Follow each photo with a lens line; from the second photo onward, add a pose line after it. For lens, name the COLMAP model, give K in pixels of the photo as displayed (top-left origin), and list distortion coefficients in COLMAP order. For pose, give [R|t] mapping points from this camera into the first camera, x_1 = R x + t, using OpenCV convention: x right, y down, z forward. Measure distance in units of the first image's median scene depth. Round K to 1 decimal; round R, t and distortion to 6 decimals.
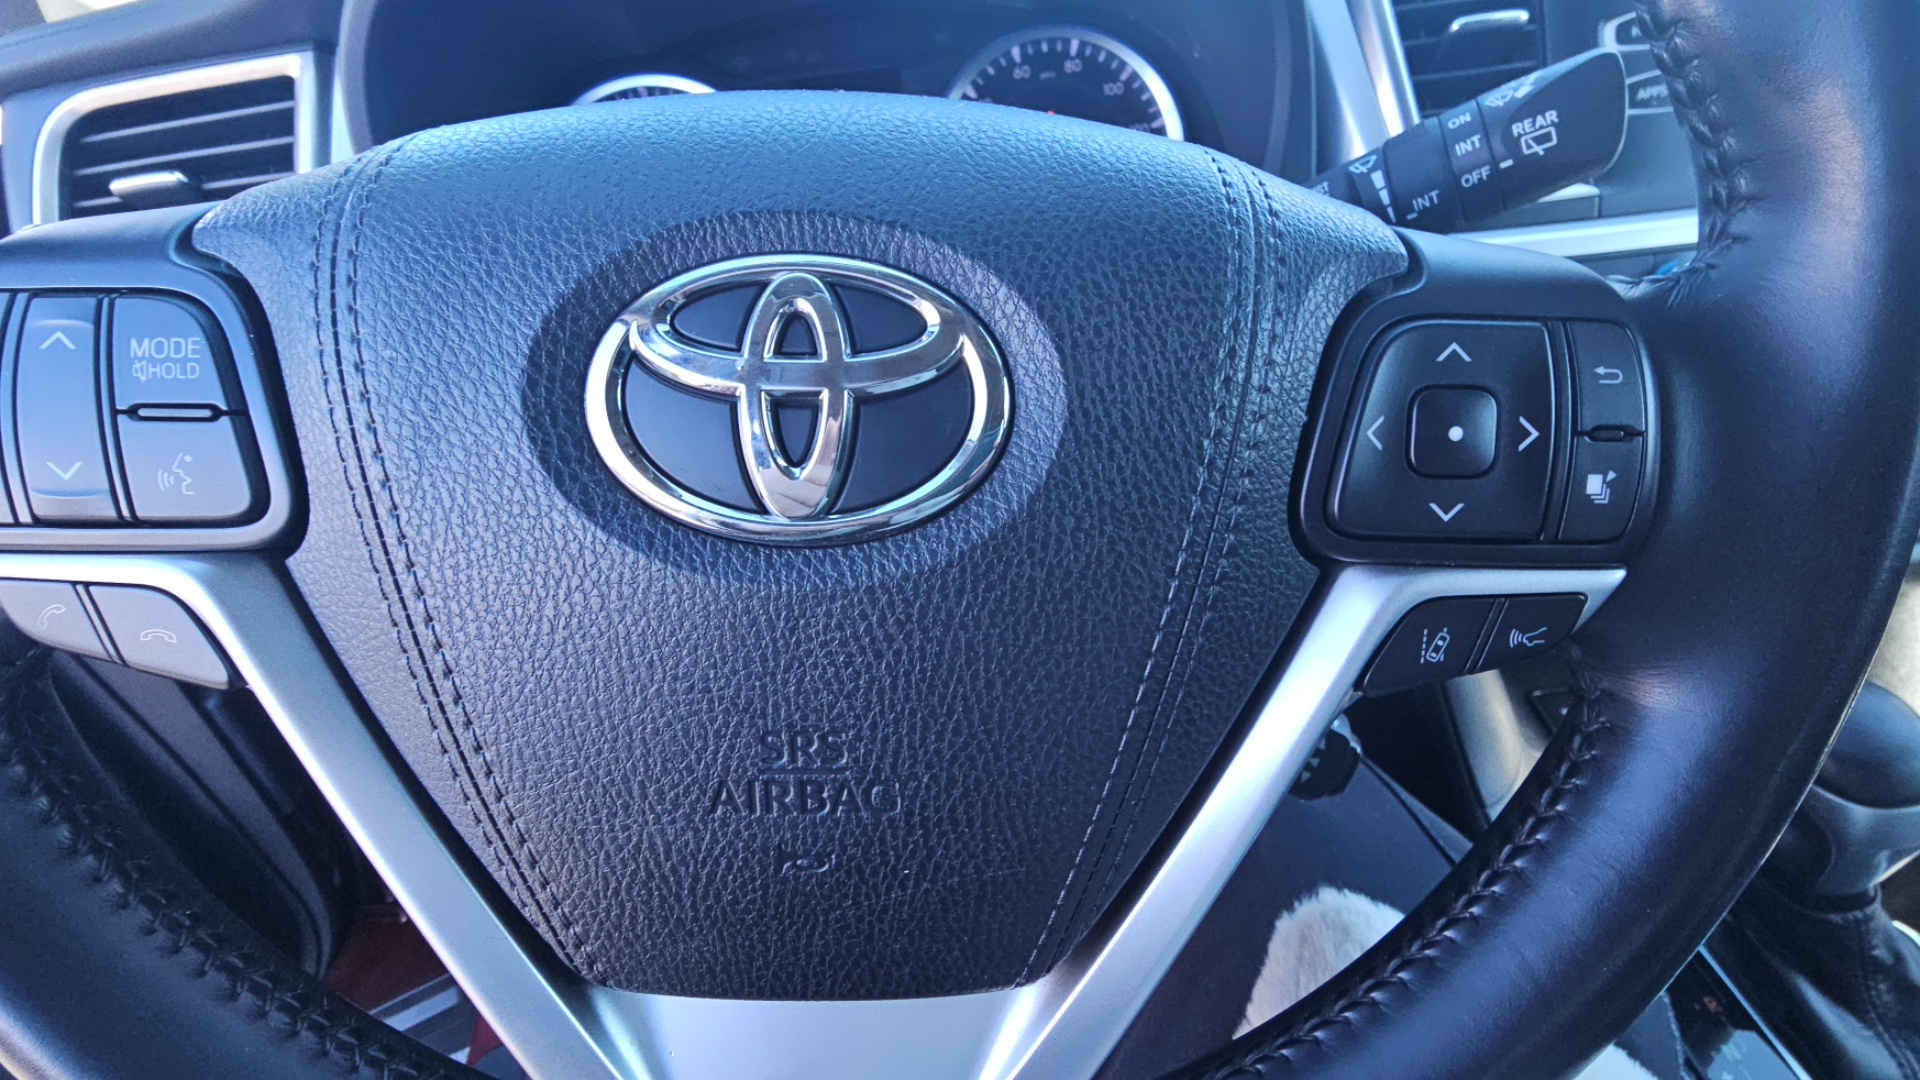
lens RADIAL K [[851.8, 0, 981.3], [0, 851.8, 559.4], [0, 0, 1]] dist [0.013322, -0.009194]
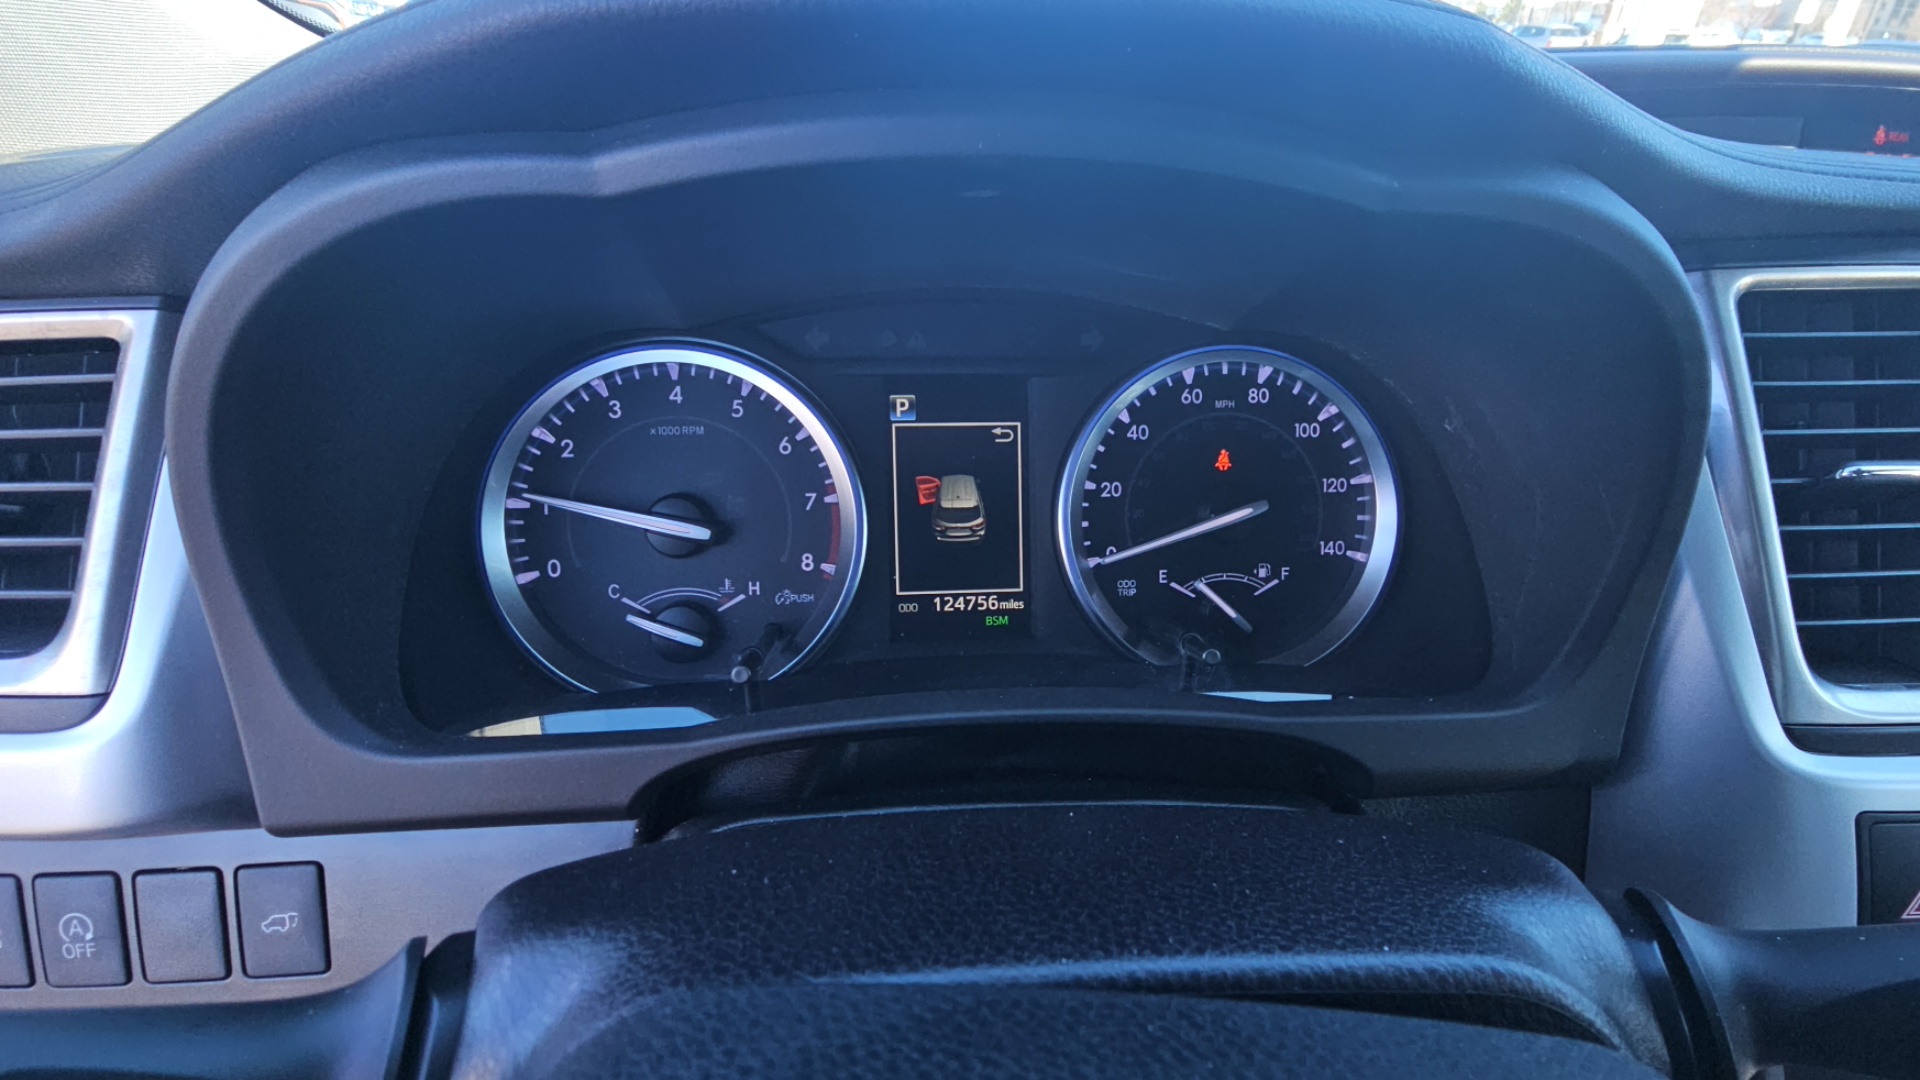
lens RADIAL K [[851.8, 0, 965.8], [0, 851.8, 563.6], [0, 0, 1]] dist [0.013322, -0.009194]
pose [[0.992174, 0.108058, 0.062559, -0.537417], [-0.102407, 0.990895, -0.087408, -1.024993], [-0.071435, 0.080317, 0.994206, 0.864878]]
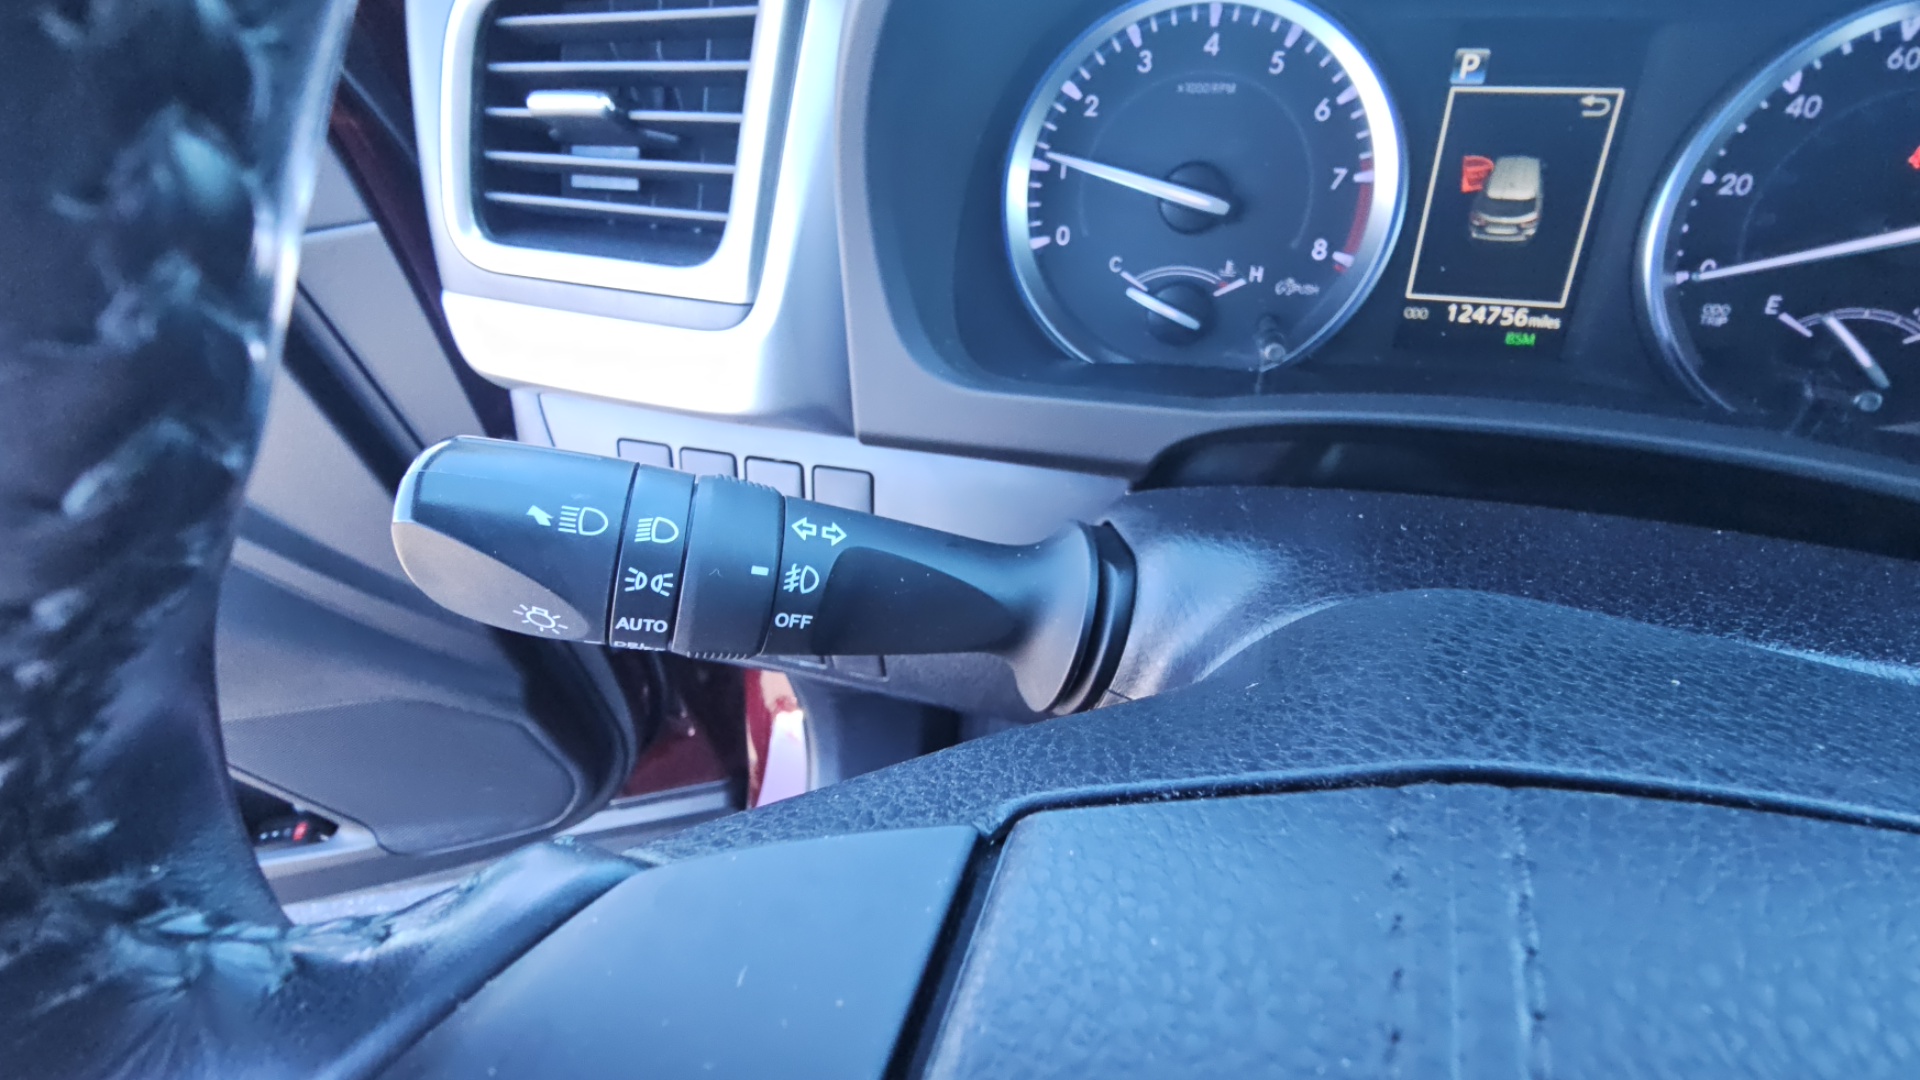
lens RADIAL K [[851.8, 0, 972.8], [0, 851.8, 550.6], [0, 0, 1]] dist [0.013322, -0.009194]
pose [[0.936948, 0.272819, -0.218400, -0.929326], [-0.216520, 0.943728, 0.249992, -0.835472], [0.274313, -0.186942, 0.943295, 0.786082]]
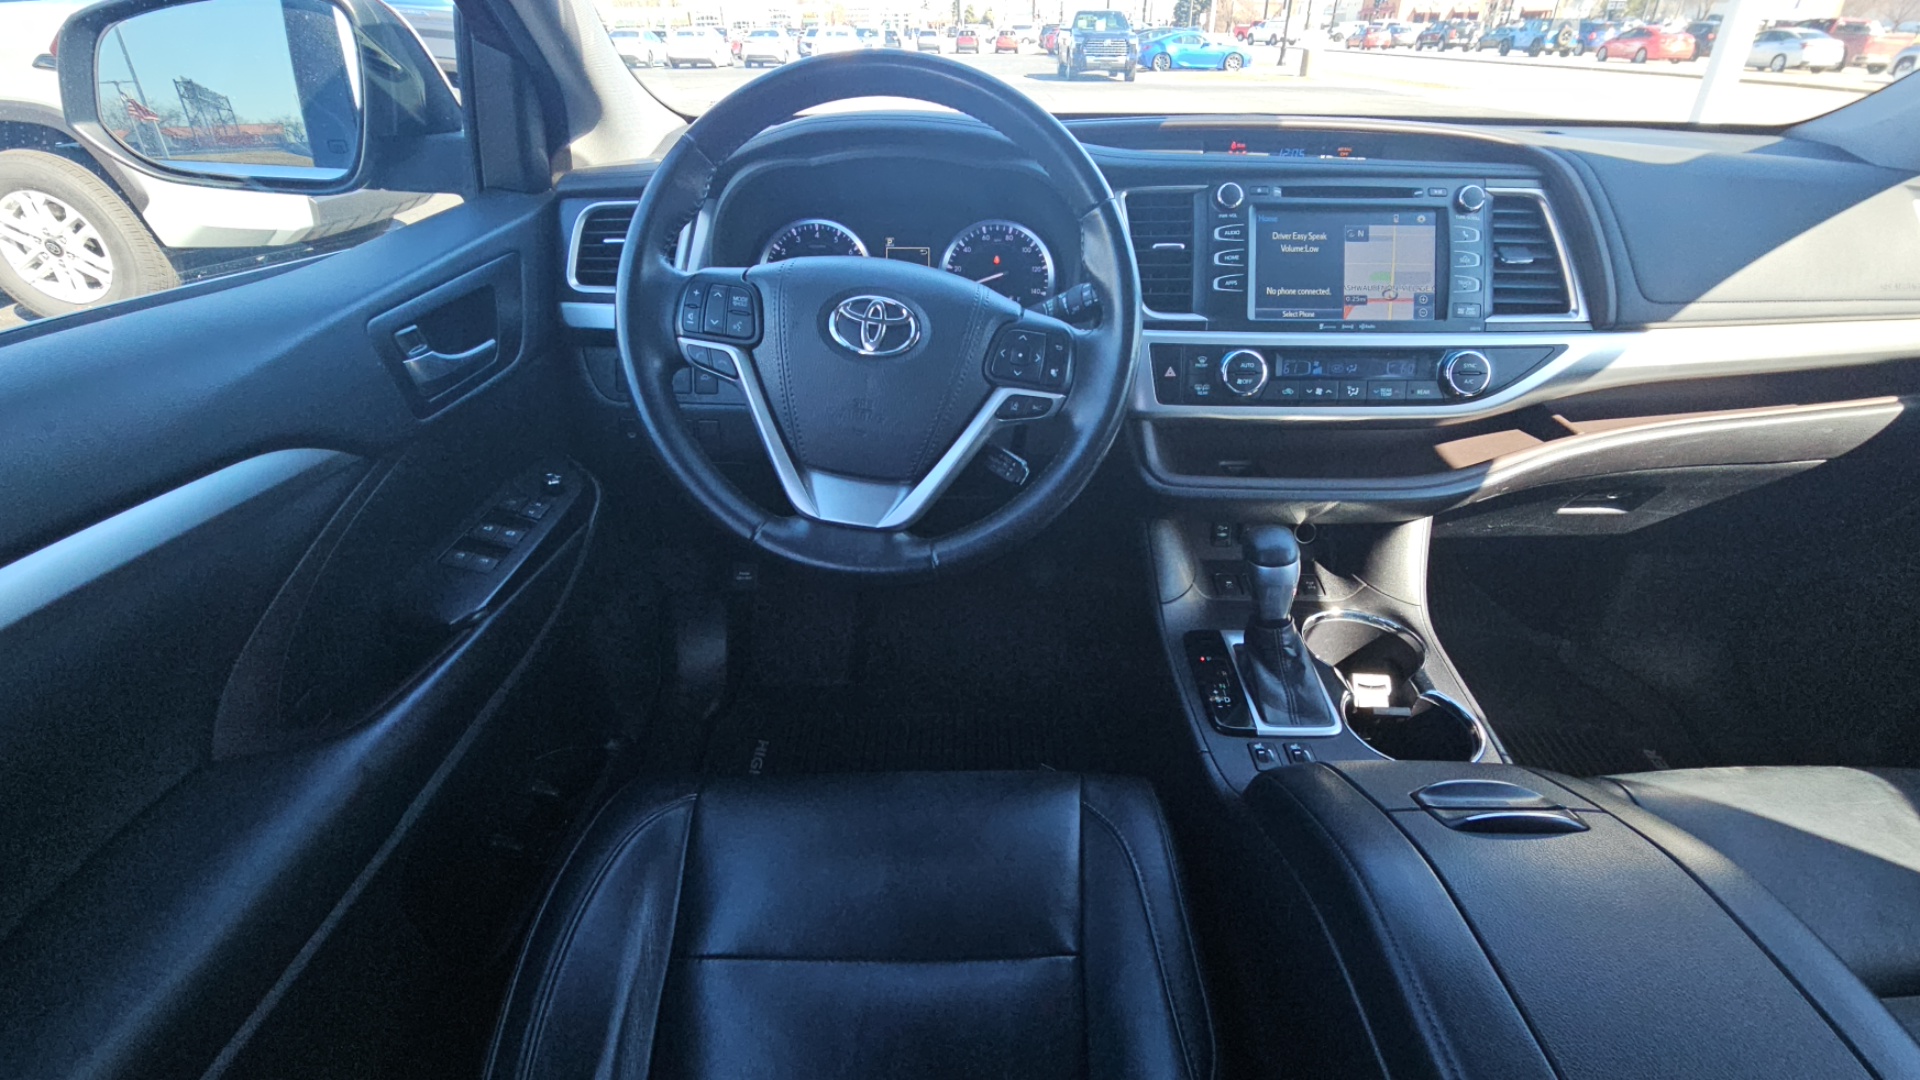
lens RADIAL K [[851.8, 0, 979.5], [0, 851.8, 548.8], [0, 0, 1]] dist [0.013322, -0.009194]
pose [[0.990180, 0.135593, -0.034037, 0.646781], [-0.138305, 0.985621, -0.097069, 1.321280], [0.020385, 0.100824, 0.994695, -3.349104]]
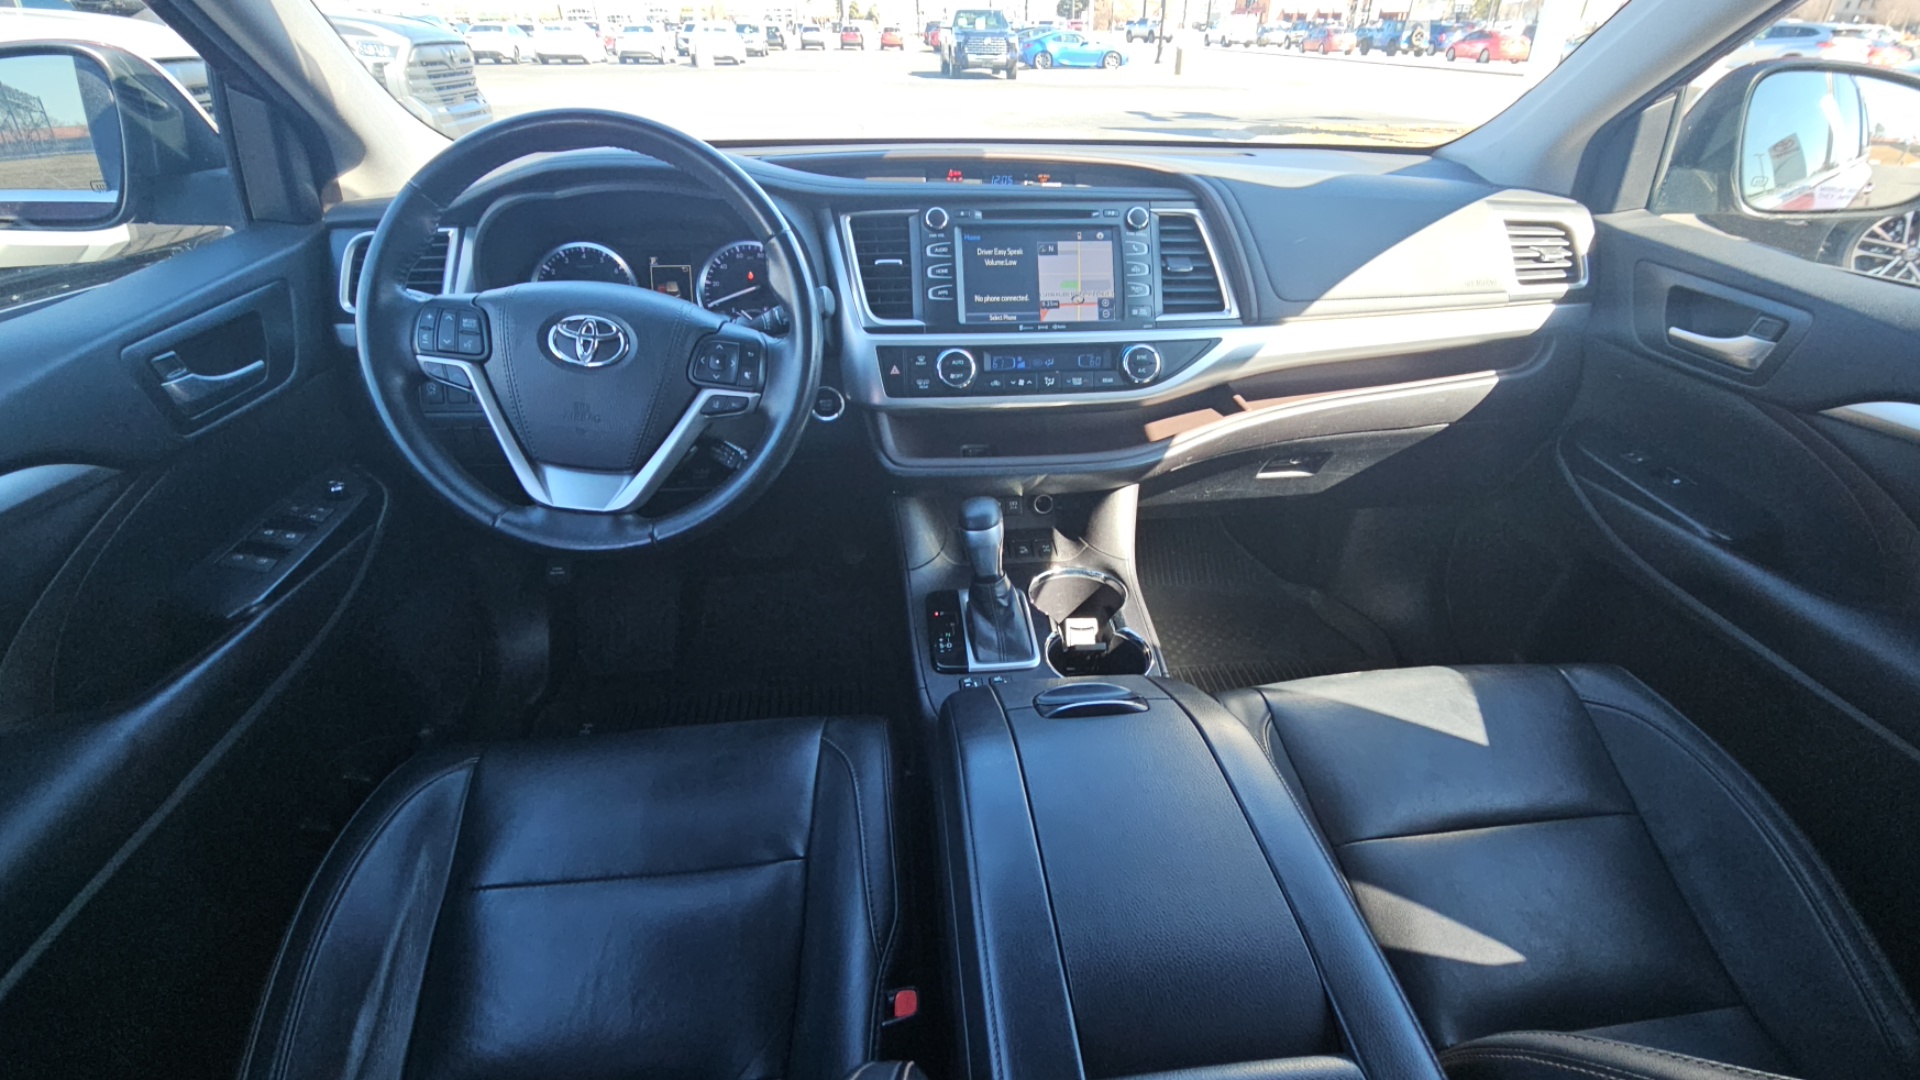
lens RADIAL K [[851.8, 0, 978.6], [0, 851.8, 549.1], [0, 0, 1]] dist [0.013322, -0.009194]
pose [[0.994453, 0.082956, 0.064662, 1.959669], [-0.075955, 0.991663, -0.104092, 1.463227], [-0.072758, 0.098604, 0.992463, -4.340553]]
